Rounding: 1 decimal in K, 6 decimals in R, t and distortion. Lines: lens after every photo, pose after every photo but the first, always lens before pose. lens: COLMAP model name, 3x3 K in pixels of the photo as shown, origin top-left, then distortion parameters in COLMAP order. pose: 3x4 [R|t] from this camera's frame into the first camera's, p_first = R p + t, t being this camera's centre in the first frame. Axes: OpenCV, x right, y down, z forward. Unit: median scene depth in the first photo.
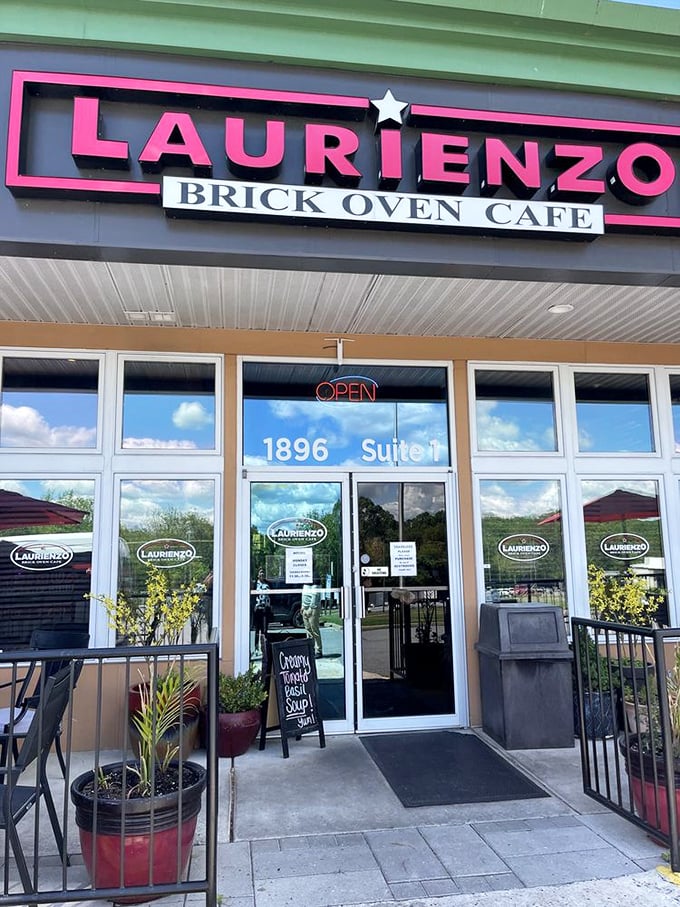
lens RADIAL K [[665.7, 0, 334.9], [0, 665.7, 455.4], [0, 0, 1]] dist [0.024323, -0.003779]
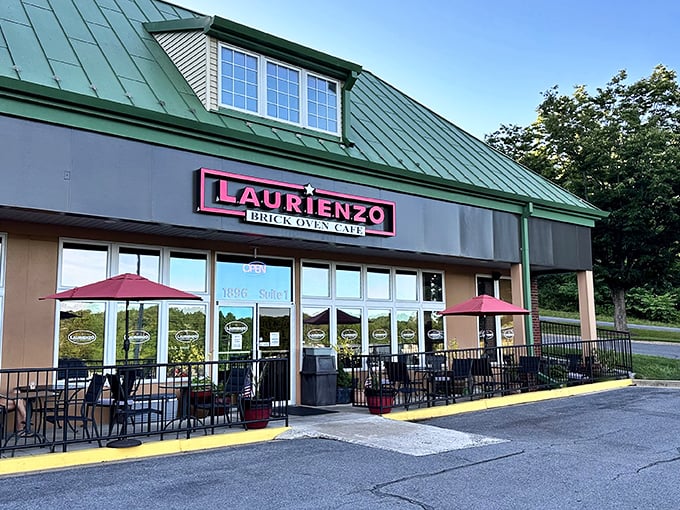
lens RADIAL K [[641.2, 0, 341.3], [0, 641.2, 254.0], [0, 0, 1]] dist [0.013472, 0.000000]
pose [[0.855374, 0.069530, 0.513324, -1.258282], [-0.075776, 0.997086, -0.008788, -0.212167], [-0.512439, -0.031381, 0.858150, -1.564361]]
